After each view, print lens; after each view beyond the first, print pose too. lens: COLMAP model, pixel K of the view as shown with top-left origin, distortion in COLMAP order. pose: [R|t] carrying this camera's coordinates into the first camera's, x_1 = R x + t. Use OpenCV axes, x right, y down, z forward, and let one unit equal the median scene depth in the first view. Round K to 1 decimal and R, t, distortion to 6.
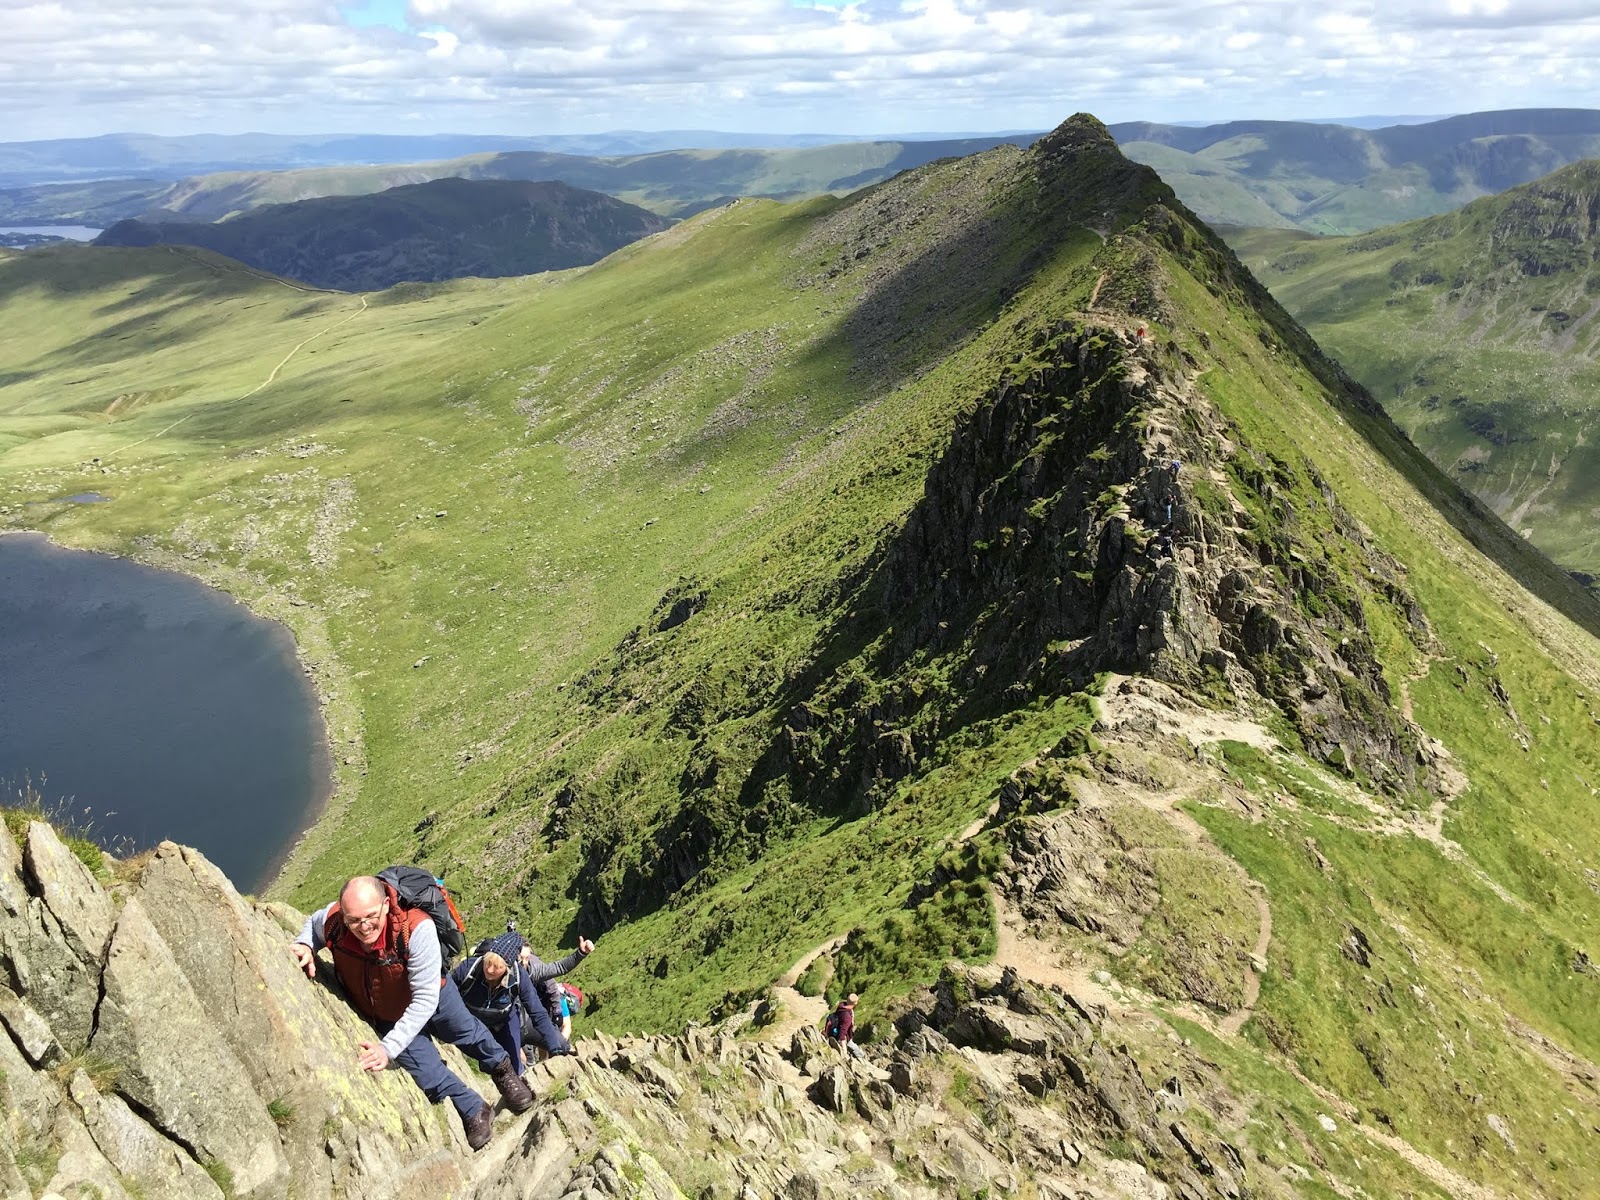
lens RADIAL K [[1313.1, 0, 800.0], [0, 1313.1, 600.0], [0, 0, 1]] dist [0.066977, -0.077610]
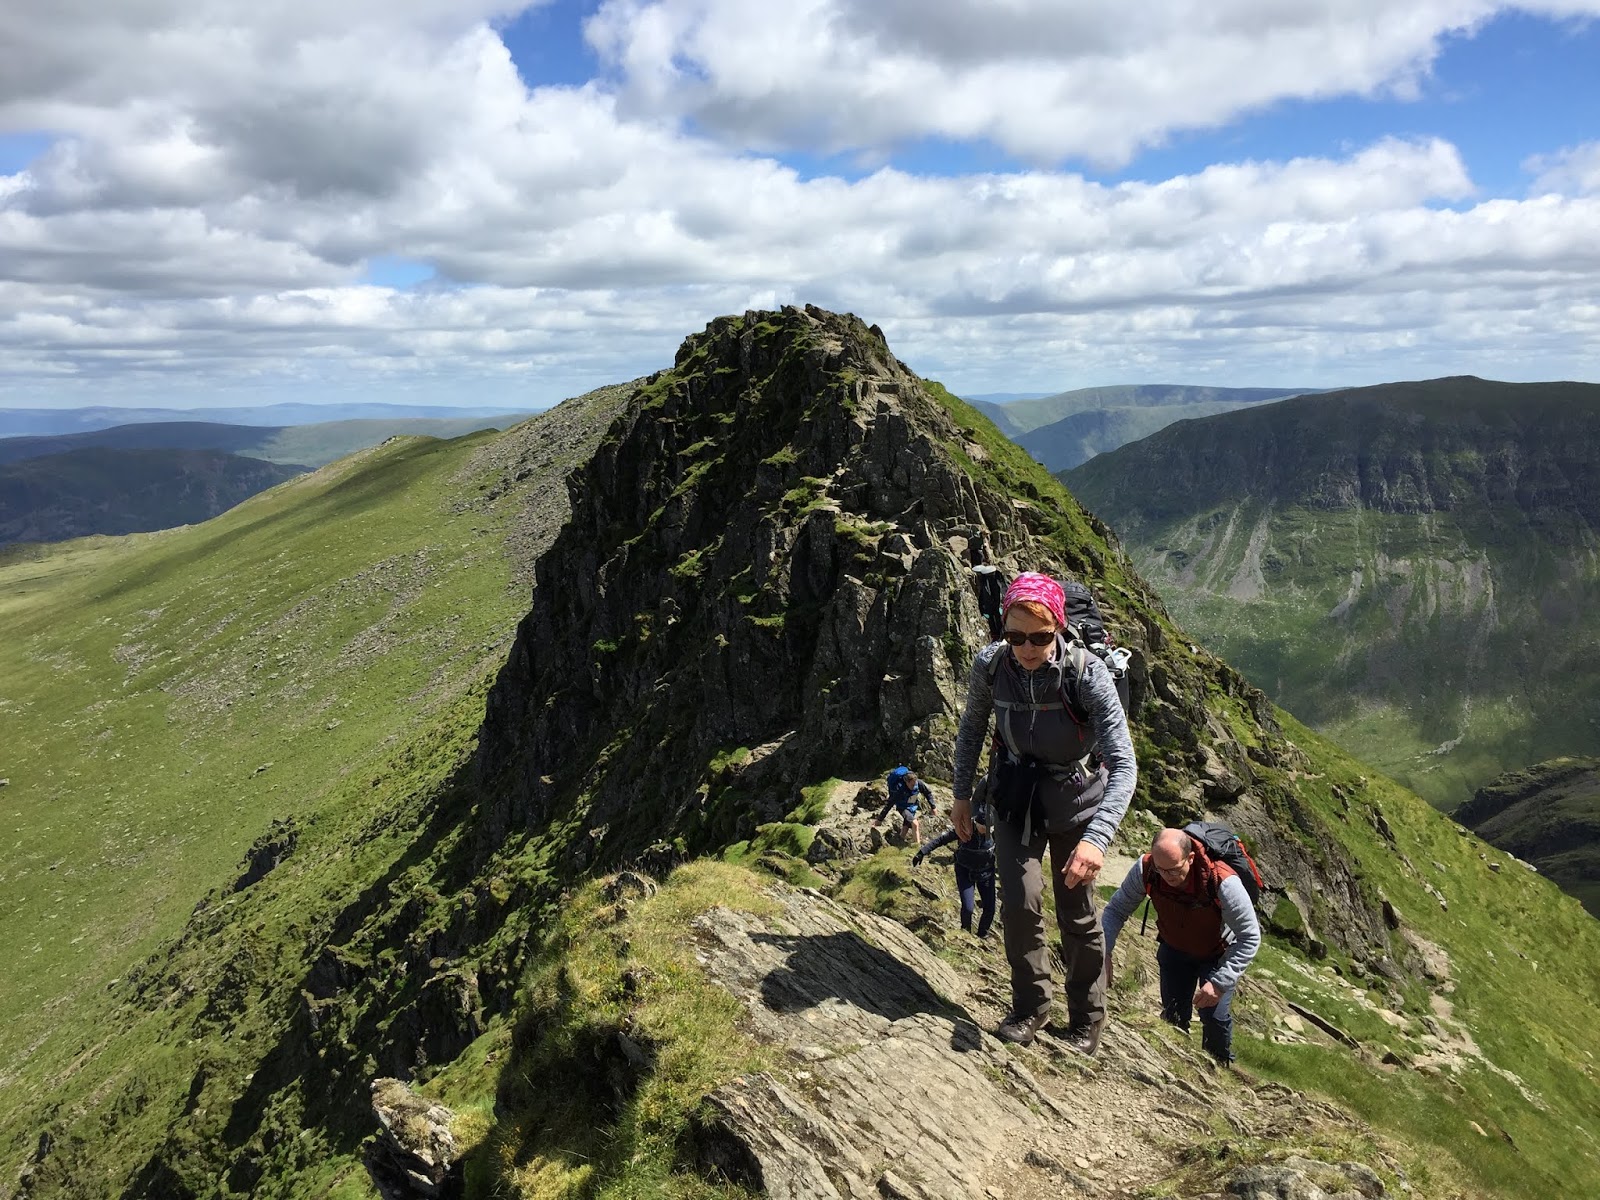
lens RADIAL K [[1313.1, 0, 800.0], [0, 1313.1, 600.0], [0, 0, 1]] dist [0.066977, -0.077610]
pose [[0.972119, -0.030731, 0.232465, 0.081739], [0.075229, 0.979843, -0.185062, 0.056341], [-0.222092, 0.197390, 0.954836, 0.381036]]
